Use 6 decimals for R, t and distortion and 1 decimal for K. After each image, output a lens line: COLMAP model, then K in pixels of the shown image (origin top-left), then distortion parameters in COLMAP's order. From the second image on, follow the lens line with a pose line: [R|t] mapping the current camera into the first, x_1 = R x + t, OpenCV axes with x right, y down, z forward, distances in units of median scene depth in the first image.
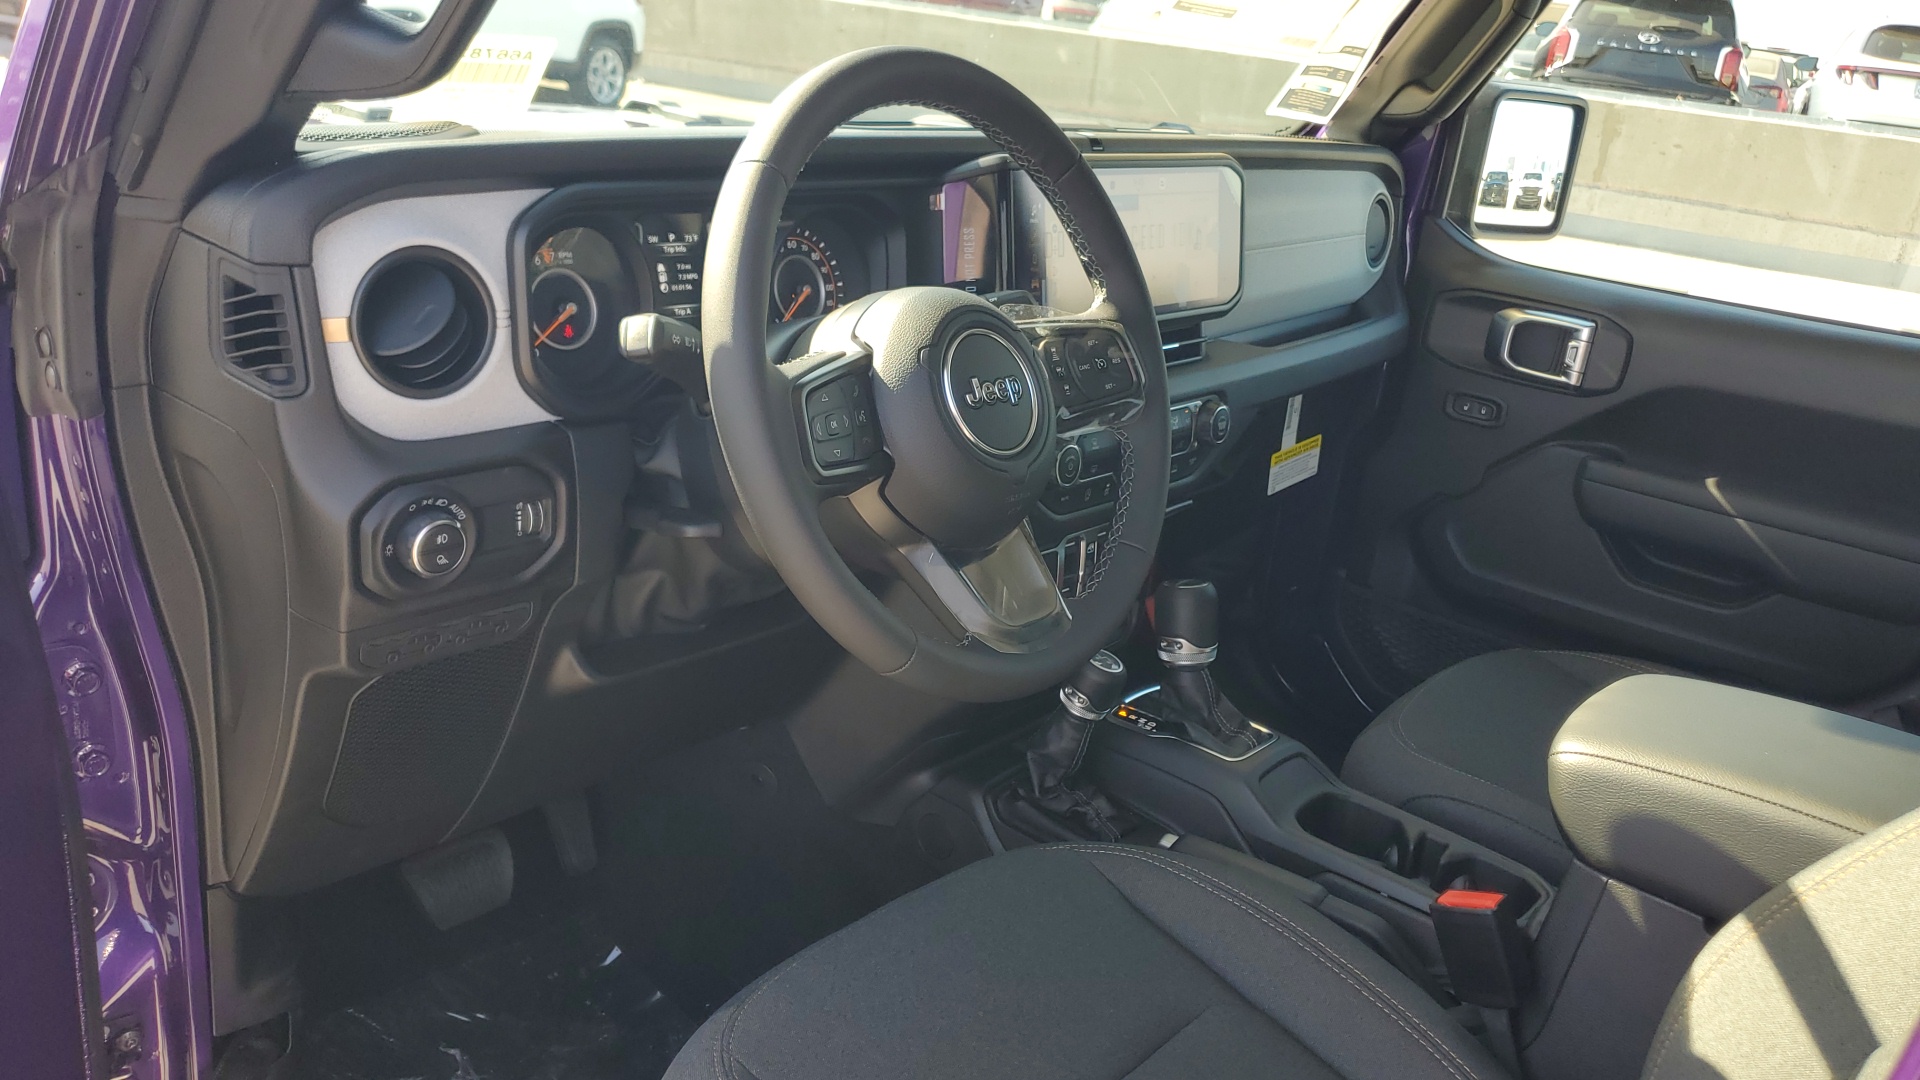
lens RADIAL K [[1485.4, 0, 966.9], [0, 1485.4, 545.4], [0, 0, 1]] dist [0.090981, -0.135166]
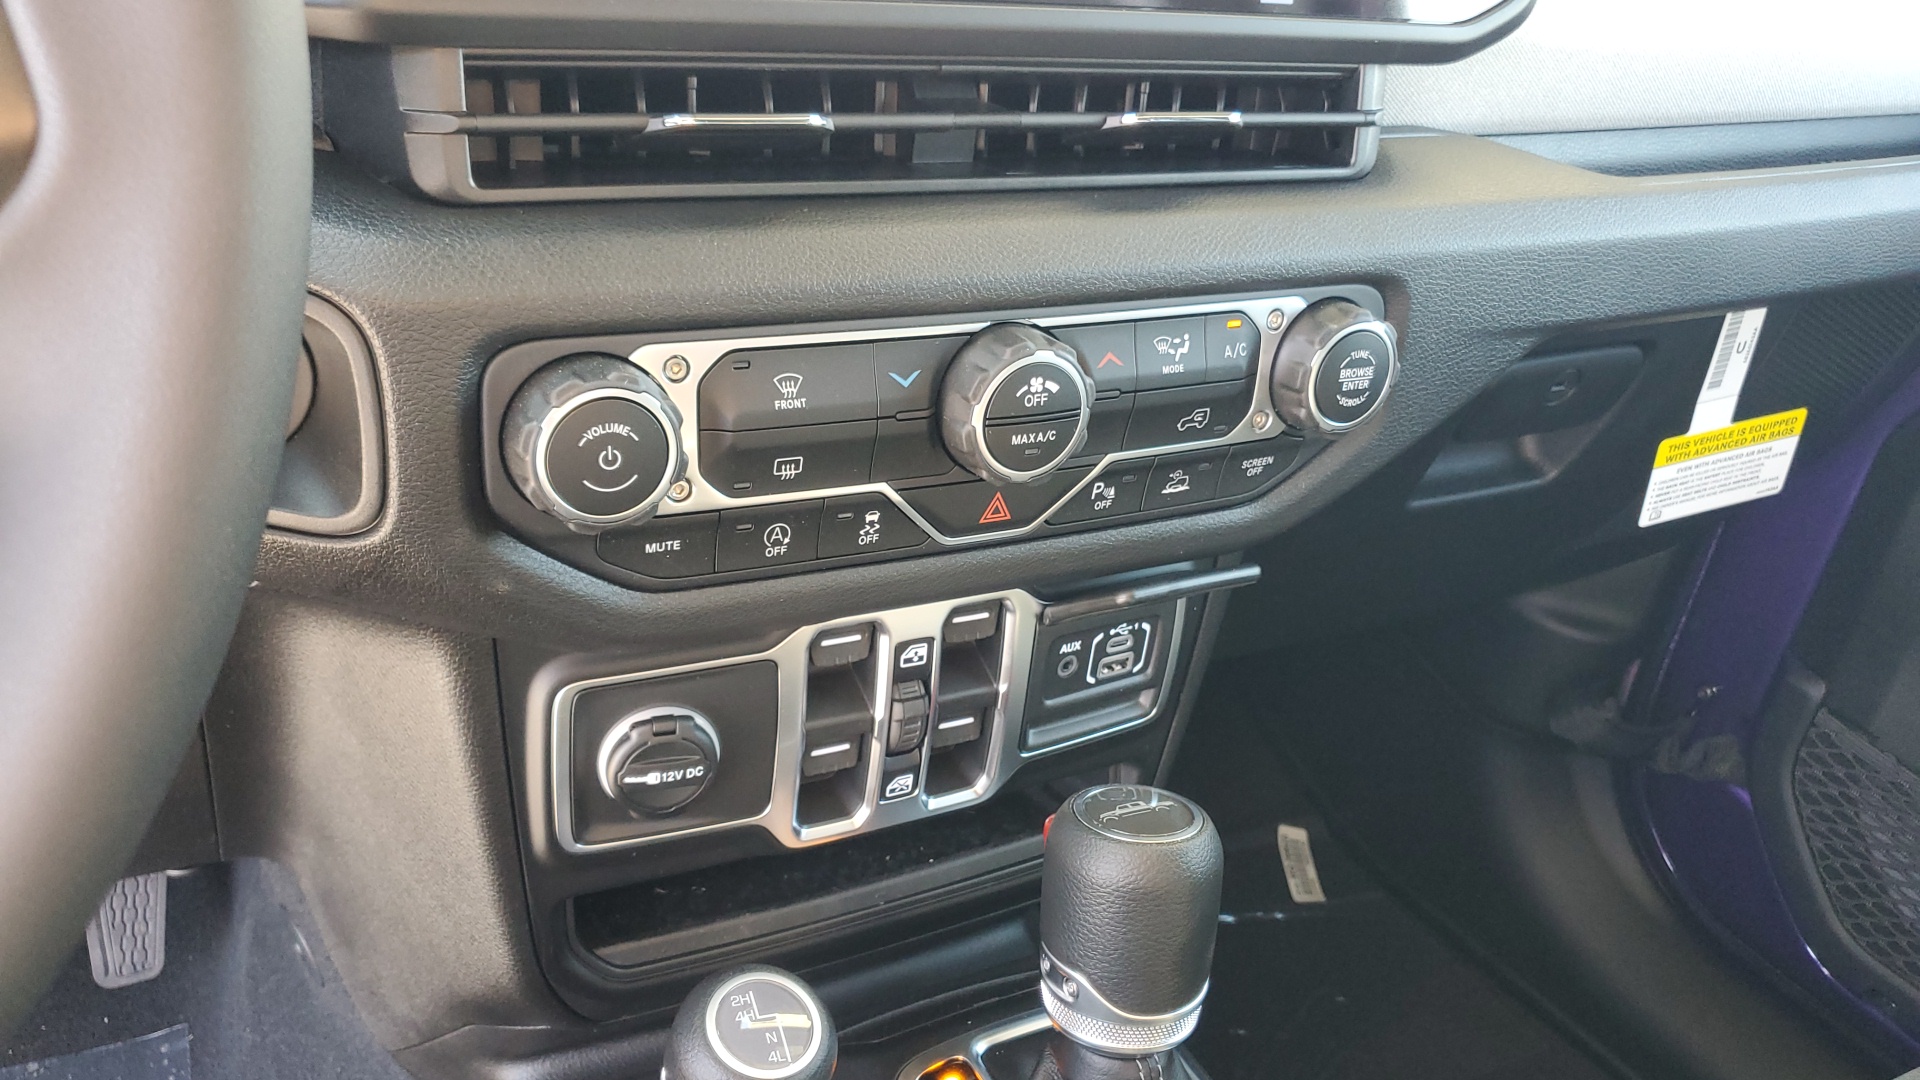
lens RADIAL K [[1485.4, 0, 966.9], [0, 1485.4, 545.4], [0, 0, 1]] dist [0.090981, -0.135166]
pose [[0.927910, 0.189020, -0.321333, 0.207520], [-0.150349, 0.978467, 0.141411, -0.079120], [0.341143, -0.082904, 0.936348, 0.650870]]
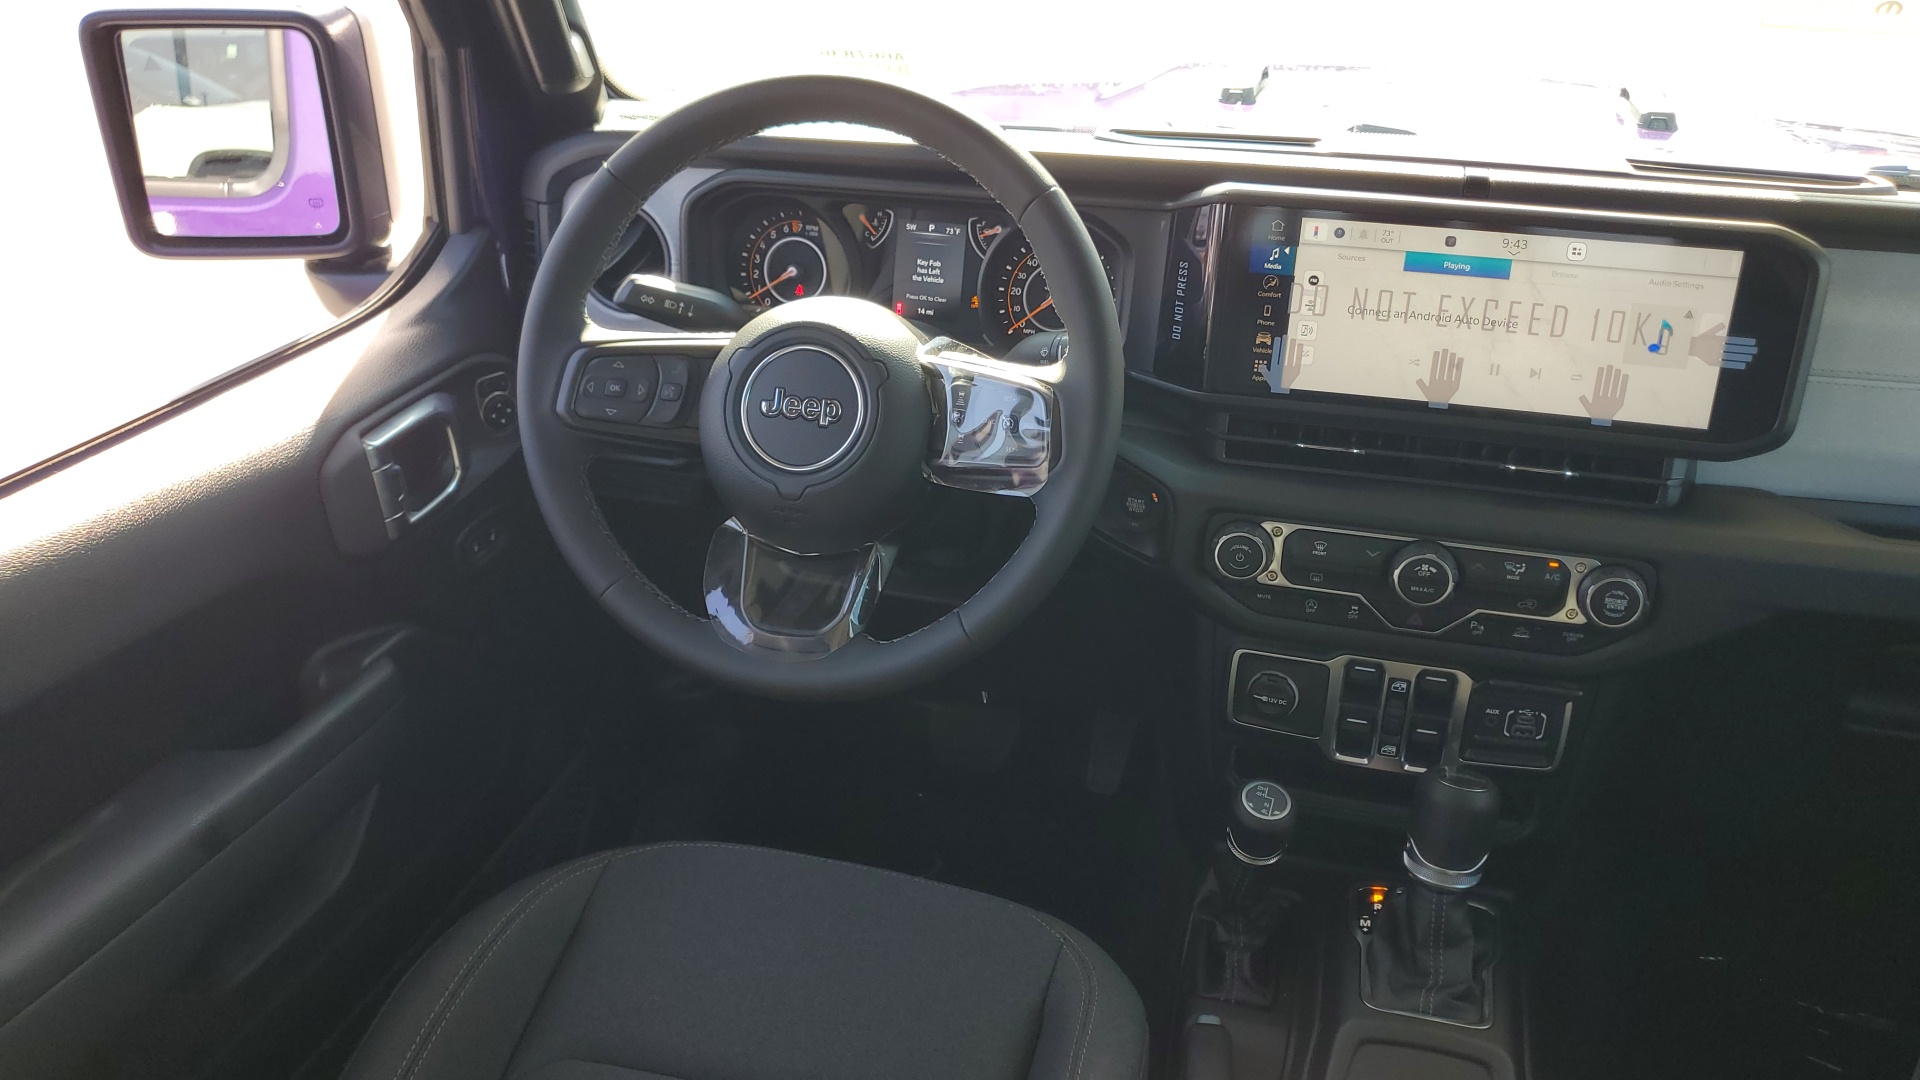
lens RADIAL K [[1531.1, 0, 961.3], [0, 1531.1, 579.5], [0, 0, 1]] dist [0.229737, -0.595672]
pose [[0.414846, 0.328220, -0.848631, 0.664700], [-0.273634, 0.934501, 0.227668, -0.175104], [0.867771, 0.137767, 0.477486, 0.387497]]
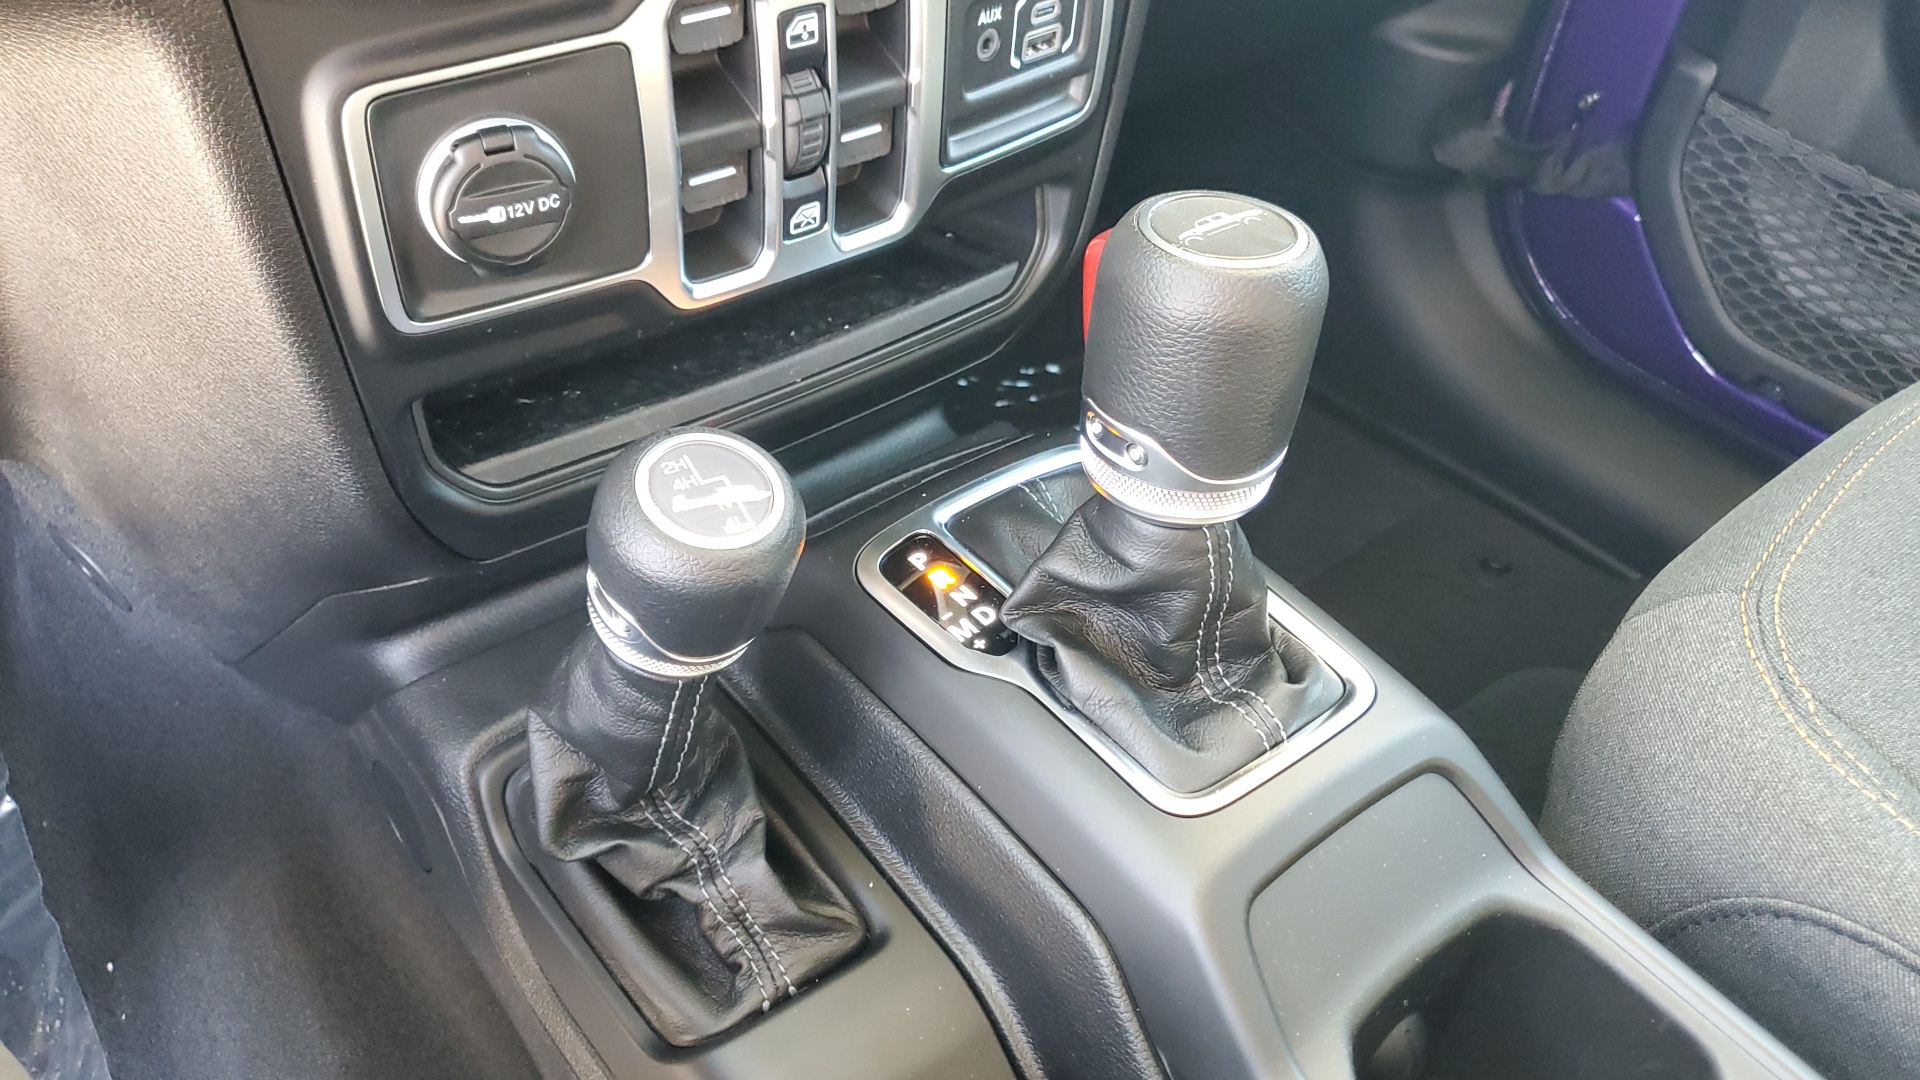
lens RADIAL K [[1485.4, 0, 966.9], [0, 1485.4, 545.4], [0, 0, 1]] dist [0.090981, -0.135166]
pose [[0.982174, 0.110935, -0.151747, 0.166698], [-0.046024, 0.924633, 0.378069, -0.017222], [0.182252, -0.364346, 0.913256, 0.699772]]
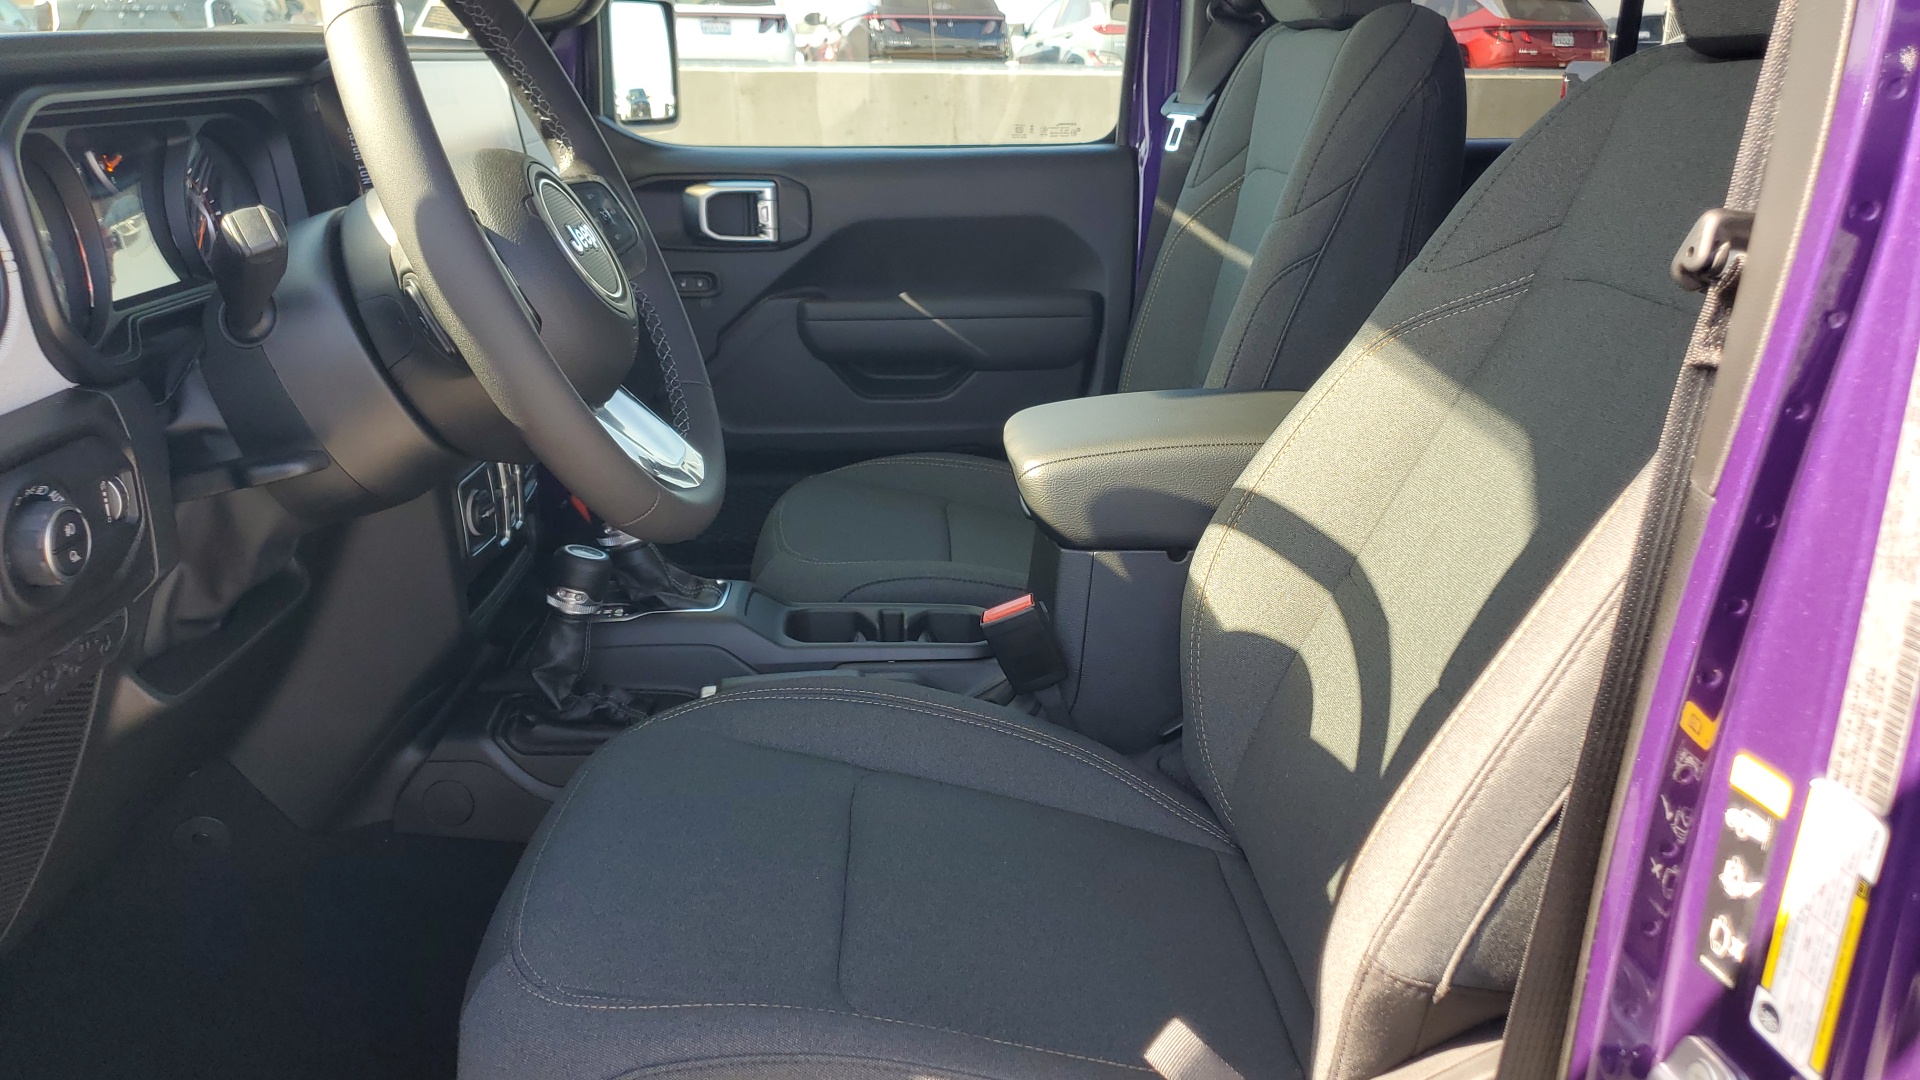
lens RADIAL K [[1485.4, 0, 966.9], [0, 1485.4, 545.4], [0, 0, 1]] dist [0.090981, -0.135166]
pose [[0.760080, -0.306605, 0.572950, -0.260941], [0.295189, 0.948382, 0.115913, 0.029981], [-0.578915, 0.081025, 0.811352, 0.041763]]
